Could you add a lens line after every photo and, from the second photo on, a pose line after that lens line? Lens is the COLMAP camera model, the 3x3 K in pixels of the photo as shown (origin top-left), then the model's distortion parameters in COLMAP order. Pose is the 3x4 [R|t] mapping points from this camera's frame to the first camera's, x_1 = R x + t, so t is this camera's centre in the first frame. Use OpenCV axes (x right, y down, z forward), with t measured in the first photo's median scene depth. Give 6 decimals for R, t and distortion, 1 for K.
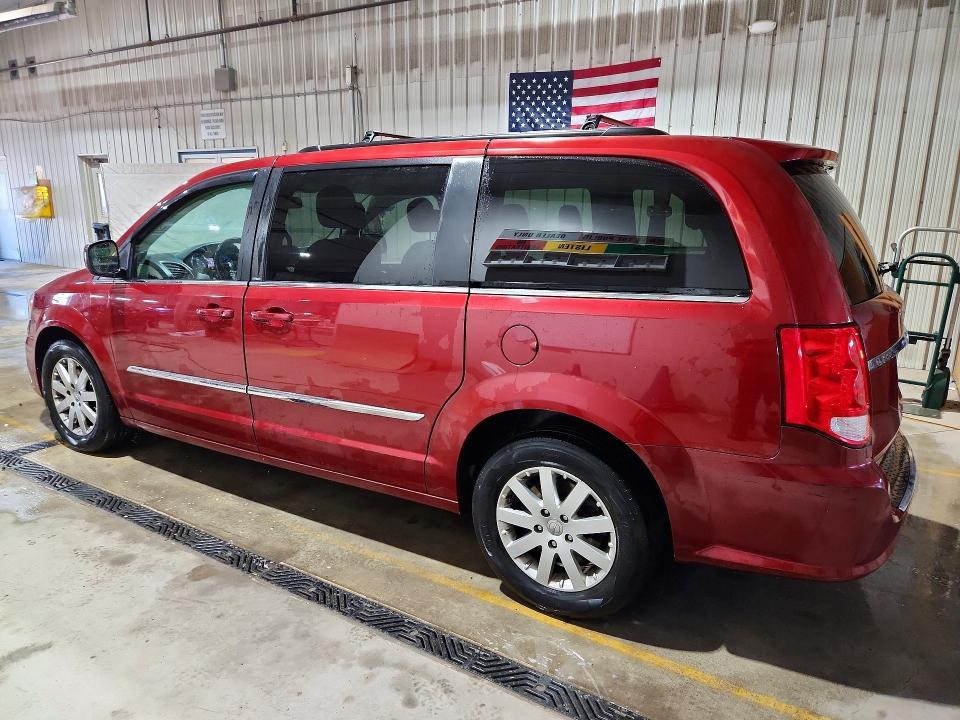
lens RADIAL K [[652.4, 0, 475.0], [0, 652.4, 365.5], [0, 0, 1]] dist [0.067599, -0.058644]
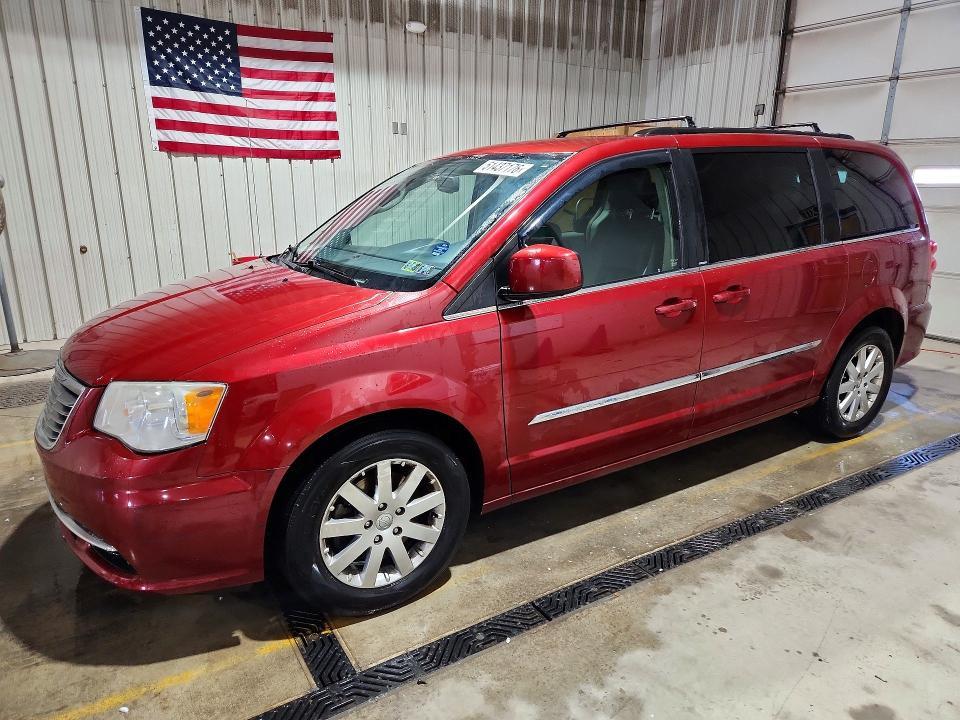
lens RADIAL K [[693.6, 0, 480.0], [0, 693.6, 360.0], [0, 0, 1]] dist [0.072630, -0.080272]
pose [[0.411437, -0.223560, 0.883595, -0.664256], [0.225613, 0.964262, 0.138915, -0.089707], [-0.883073, 0.142195, 0.447171, 0.402948]]
